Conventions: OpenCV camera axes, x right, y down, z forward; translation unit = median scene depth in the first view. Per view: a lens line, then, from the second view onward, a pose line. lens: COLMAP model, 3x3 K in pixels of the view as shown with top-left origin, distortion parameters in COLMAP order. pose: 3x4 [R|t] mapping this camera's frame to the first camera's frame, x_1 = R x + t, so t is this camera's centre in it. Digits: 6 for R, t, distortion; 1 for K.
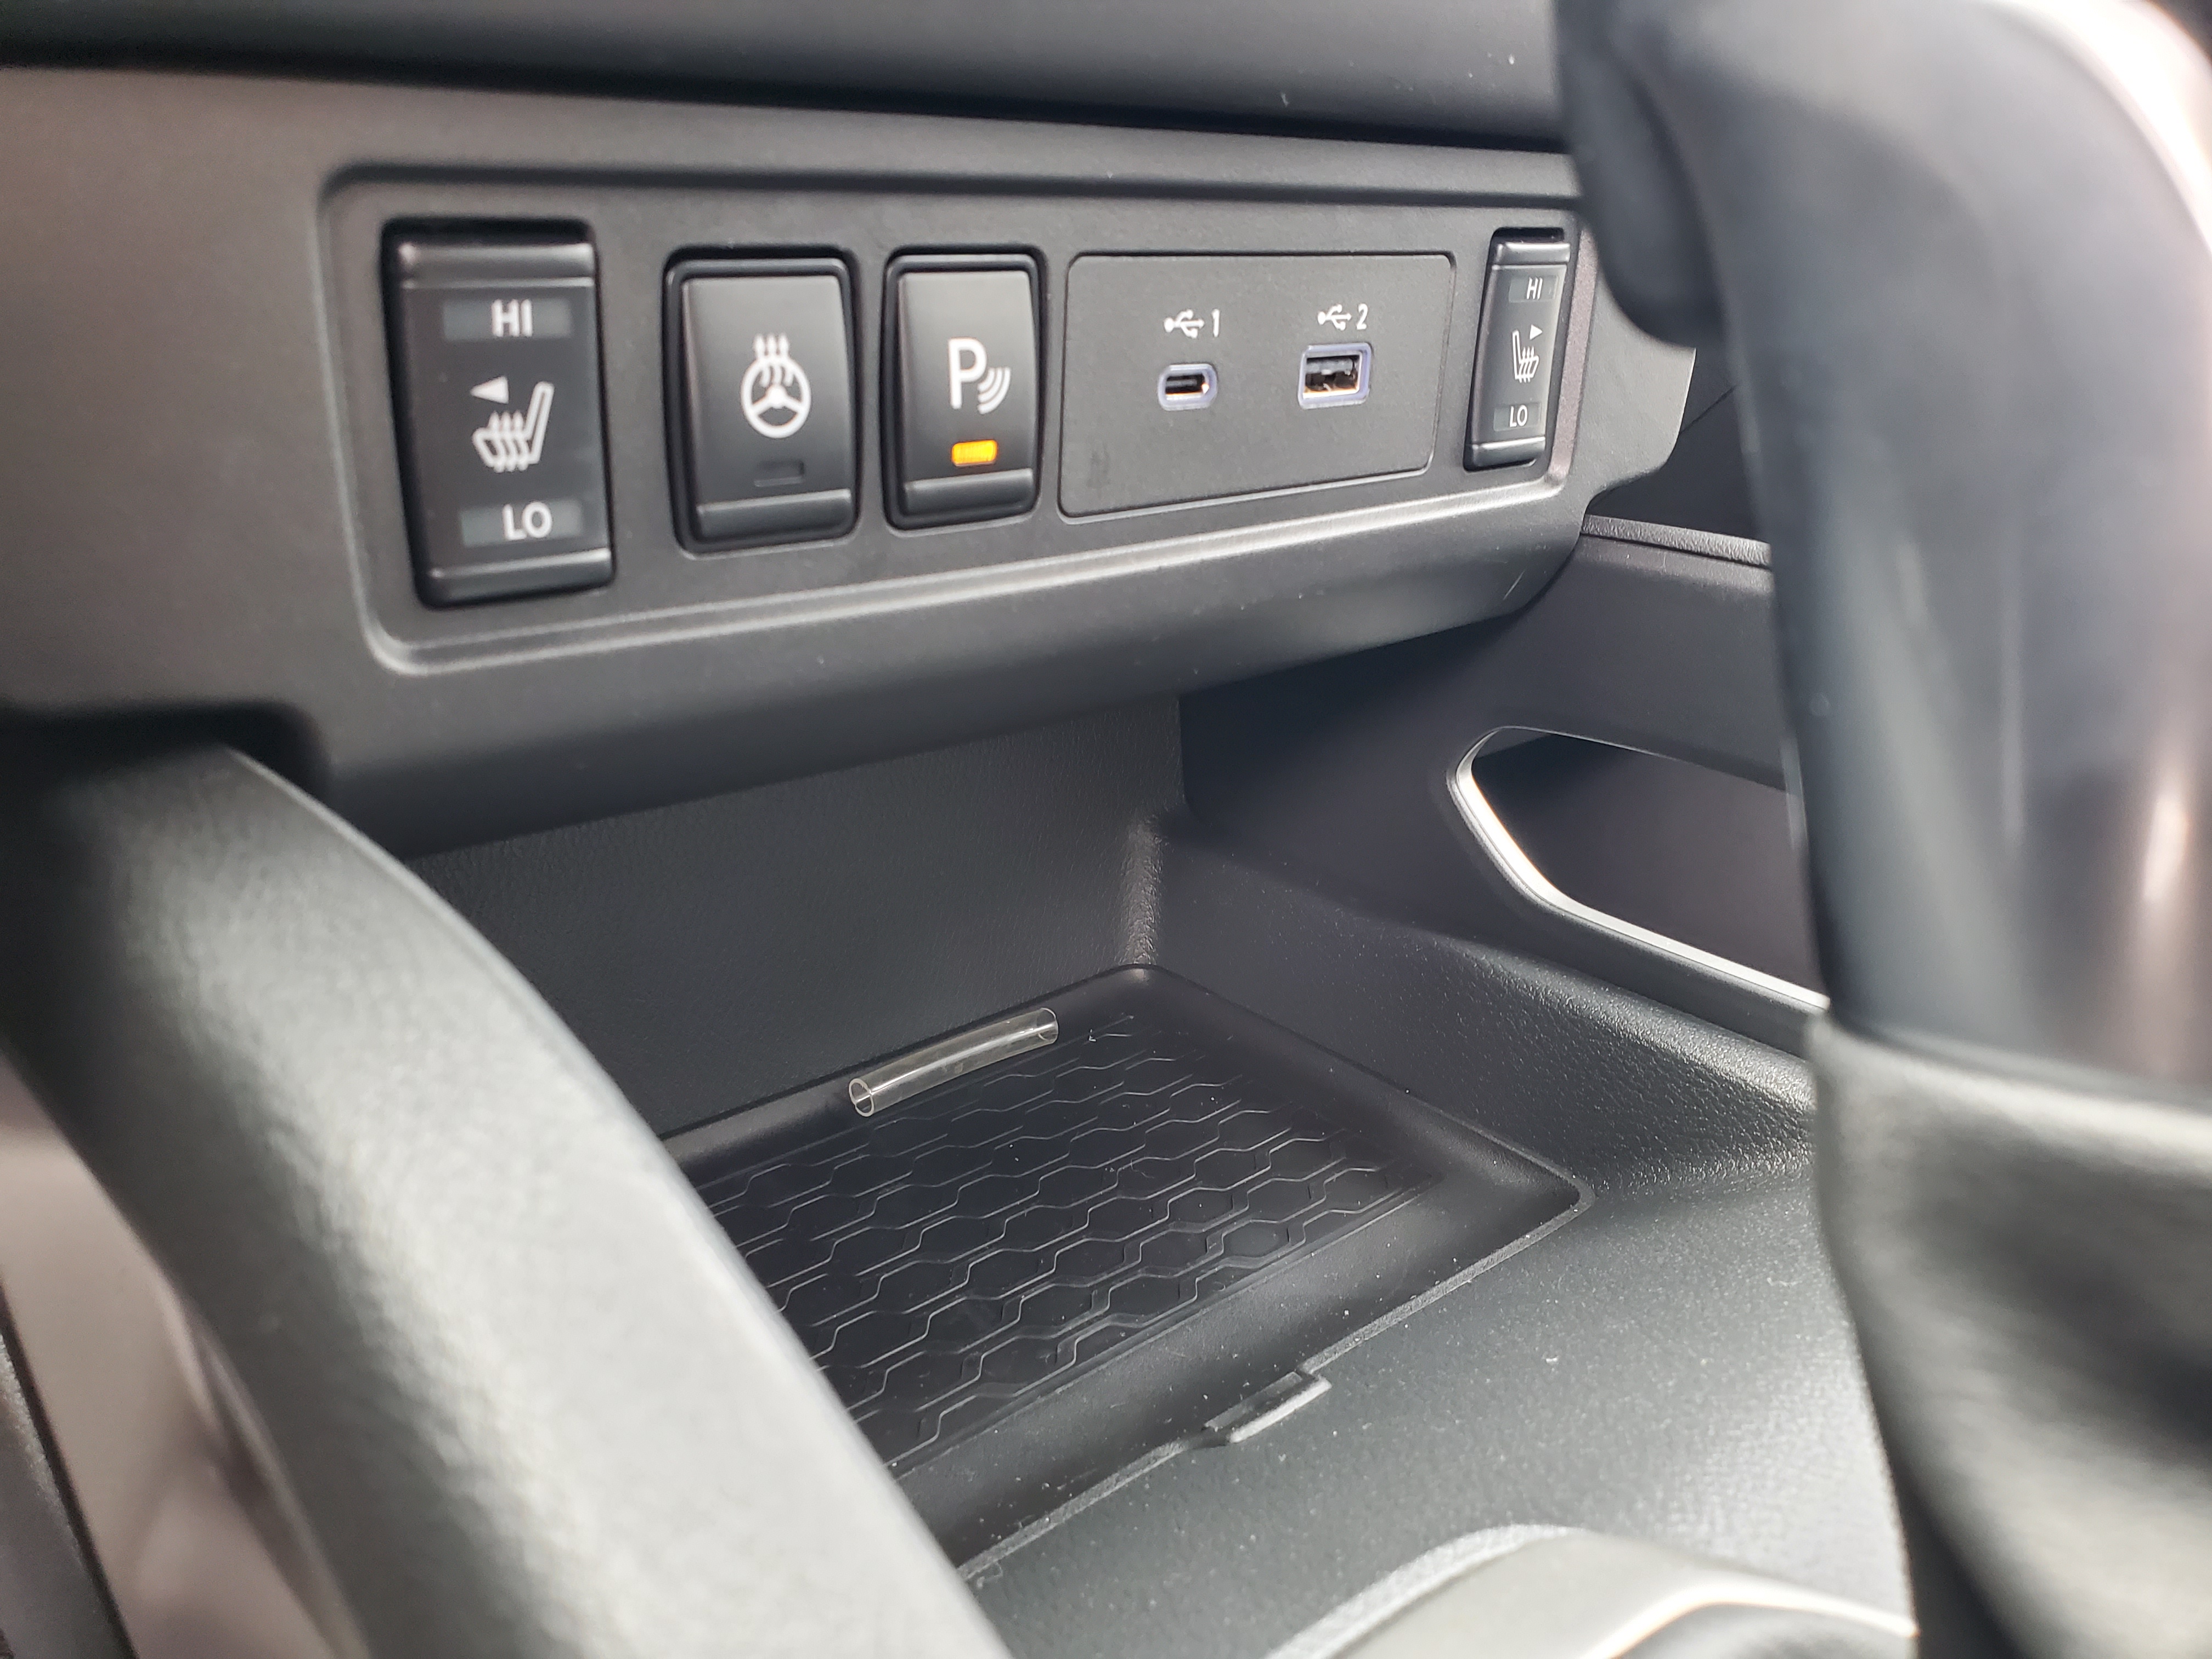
lens RADIAL K [[1685.8, 0, 1083.2], [0, 1685.8, 850.8], [0, 0, 1]] dist [0.032794, -0.058819]
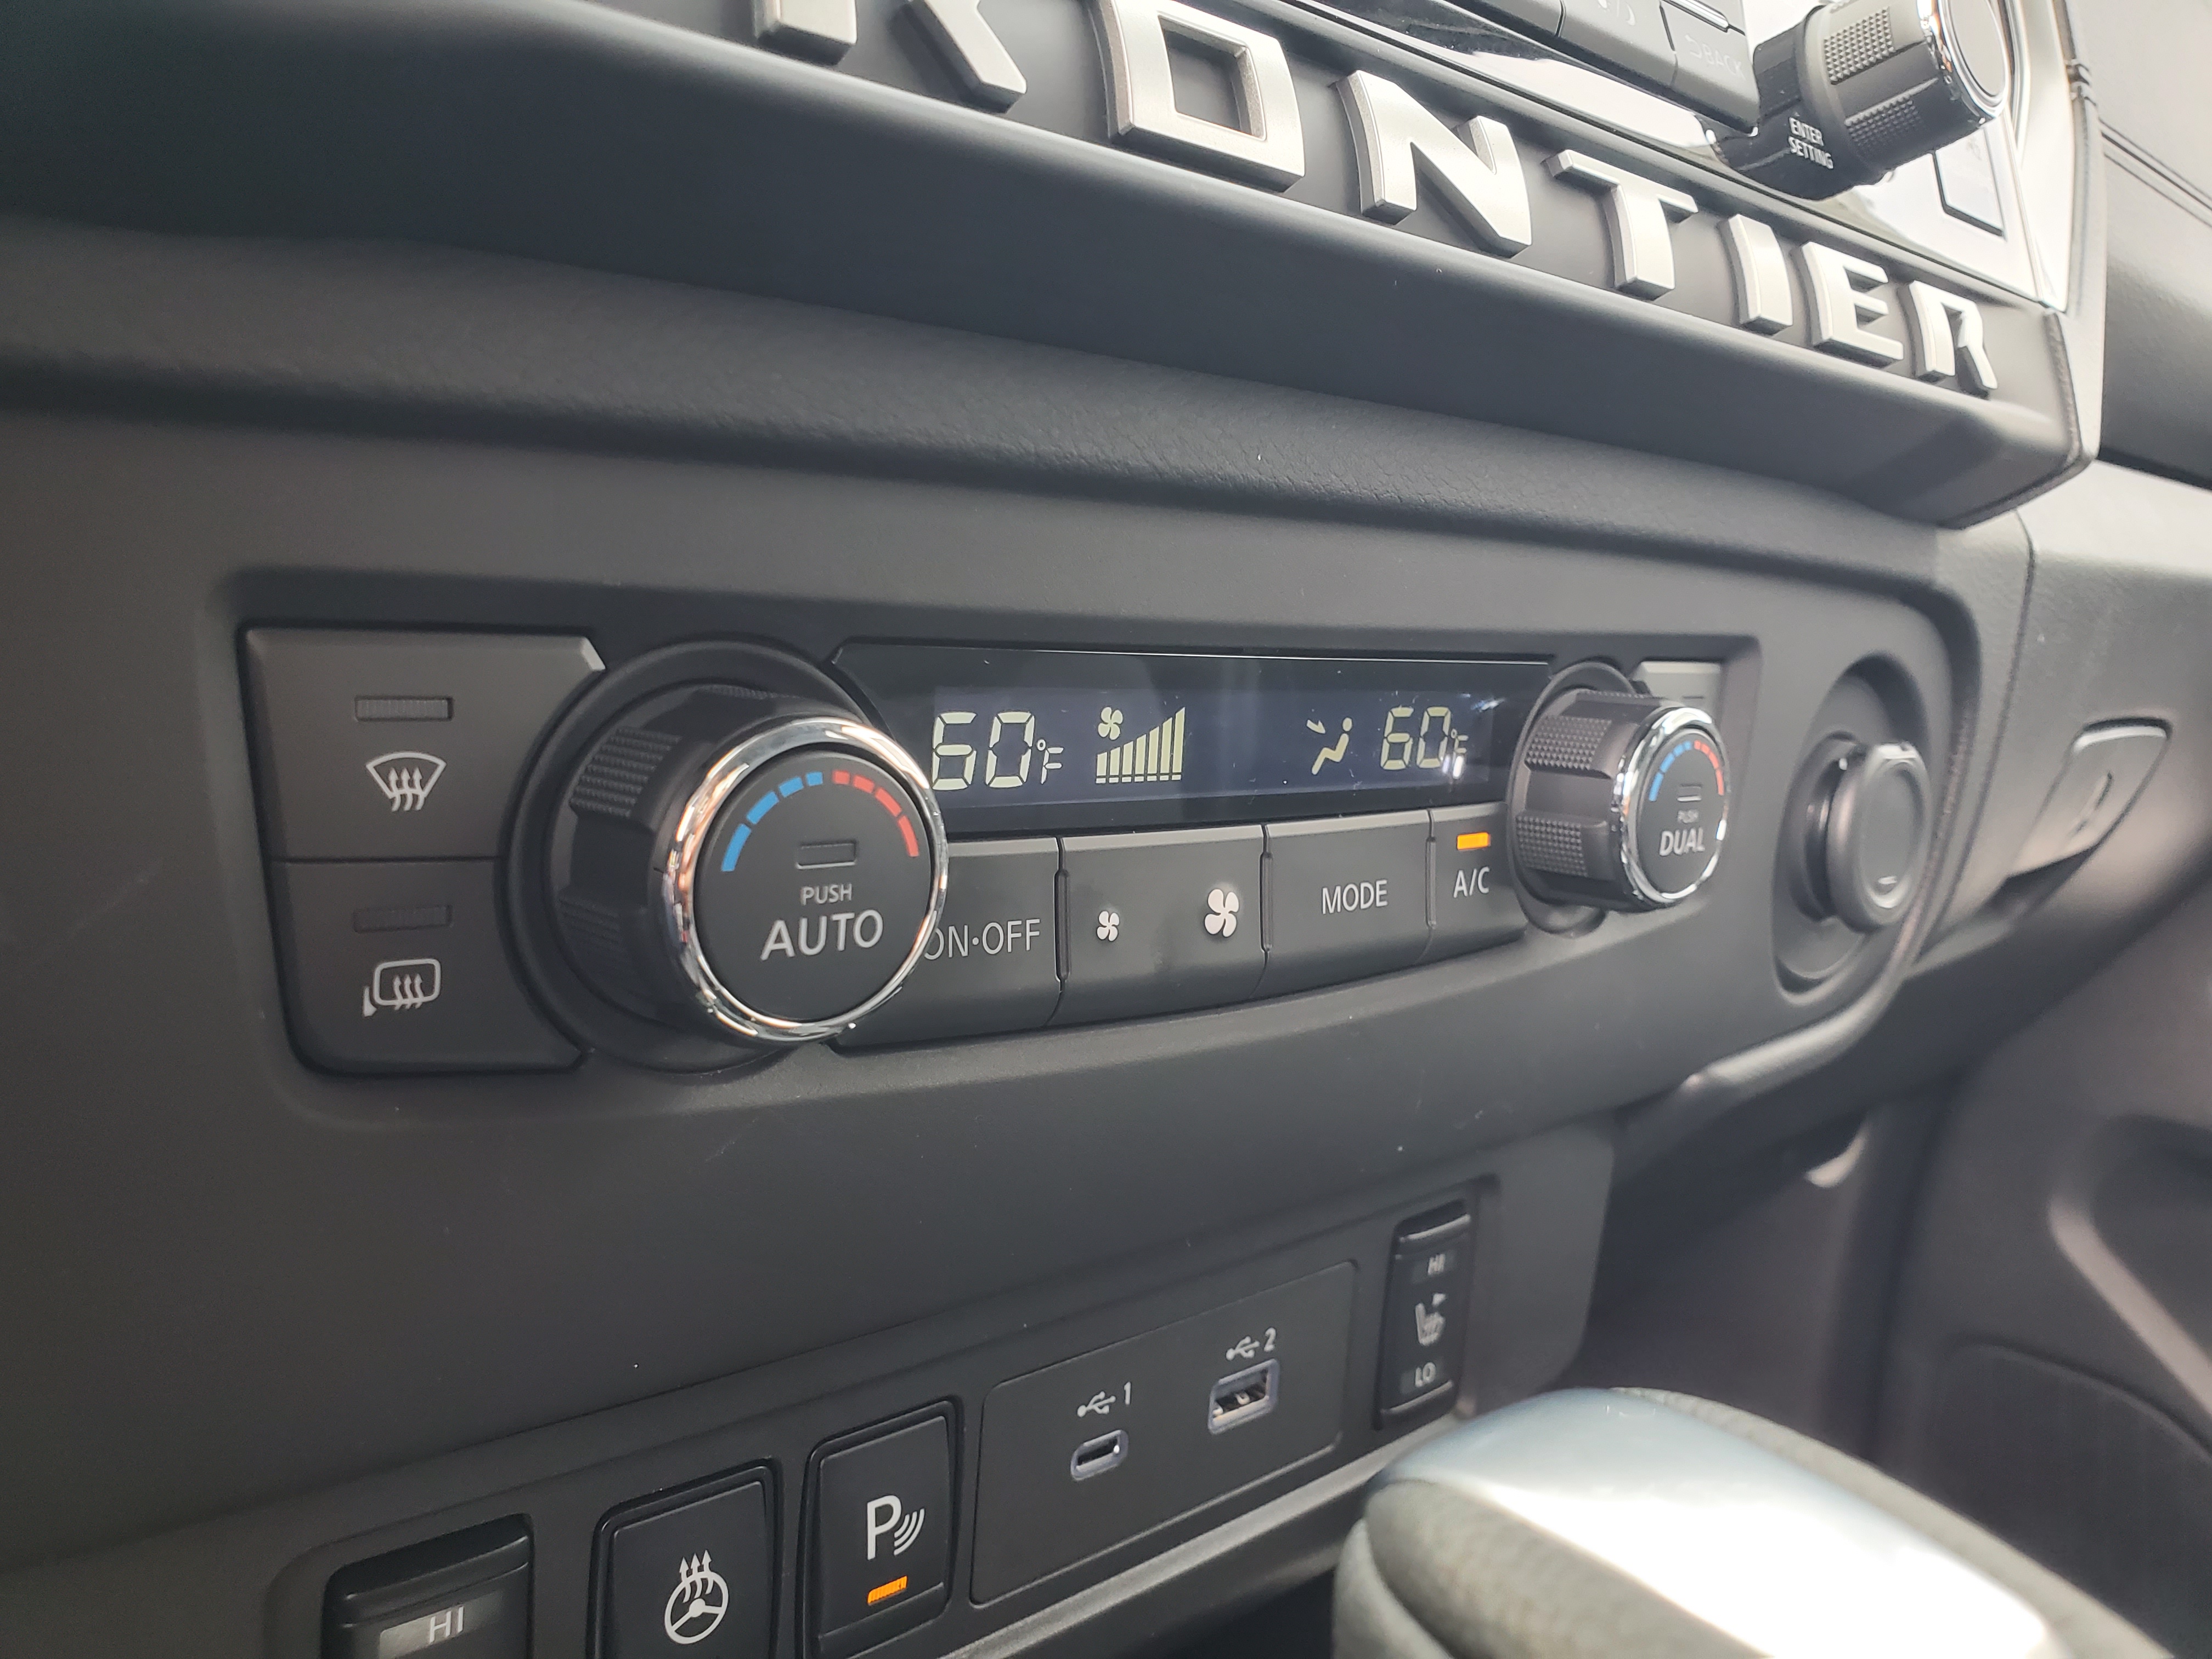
lens RADIAL K [[1685.8, 0, 1083.2], [0, 1685.8, 850.8], [0, 0, 1]] dist [0.032794, -0.058819]
pose [[0.999357, 0.035552, 0.004671, 0.037093], [-0.033854, 0.978421, -0.203827, -0.480032], [-0.011817, 0.203538, 0.978996, -0.133877]]
